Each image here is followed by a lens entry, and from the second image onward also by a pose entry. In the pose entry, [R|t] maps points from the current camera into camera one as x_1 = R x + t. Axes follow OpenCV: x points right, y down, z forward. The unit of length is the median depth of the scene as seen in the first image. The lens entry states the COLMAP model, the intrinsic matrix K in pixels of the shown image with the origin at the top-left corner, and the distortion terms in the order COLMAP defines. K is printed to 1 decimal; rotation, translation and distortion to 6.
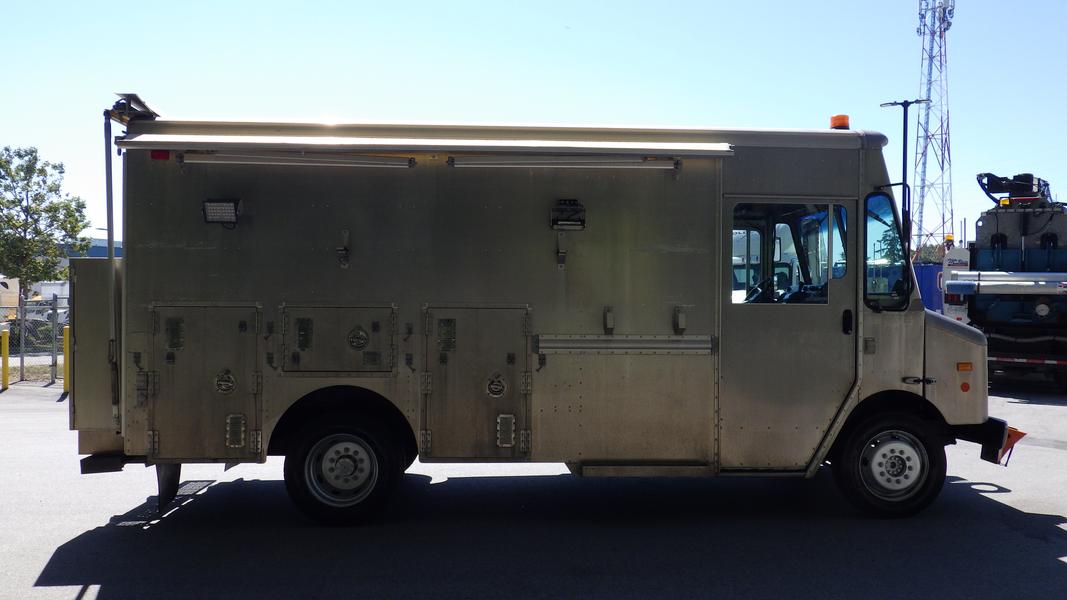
lens RADIAL K [[883.3, 0, 538.3], [0, 883.3, 302.2], [0, 0, 1]] dist [-0.007587, -0.002608]
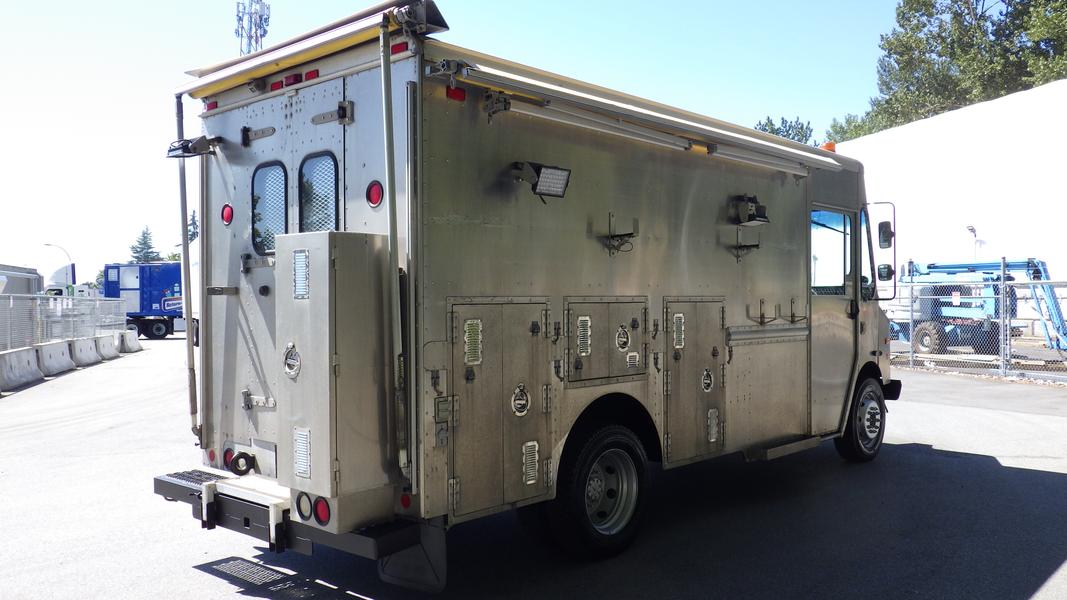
lens RADIAL K [[883.3, 0, 538.3], [0, 883.3, 302.2], [0, 0, 1]] dist [-0.007587, -0.002608]
pose [[0.709265, -0.011350, 0.704851, -0.873768], [0.006929, 0.999934, 0.009129, -0.003262], [-0.704908, -0.001591, 0.709297, 0.433433]]
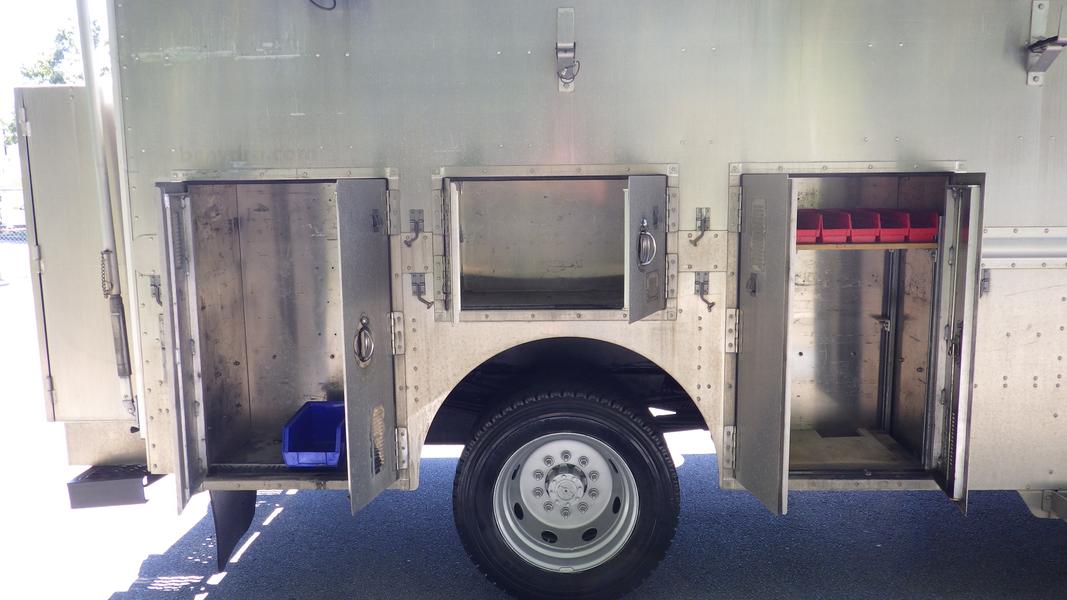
lens RADIAL K [[883.3, 0, 538.3], [0, 883.3, 302.2], [0, 0, 1]] dist [-0.007587, -0.002608]
pose [[0.996470, -0.006535, -0.083691, -0.193863], [0.018006, 0.990400, 0.137056, 0.007392], [0.081992, -0.138079, 0.987021, 0.512332]]
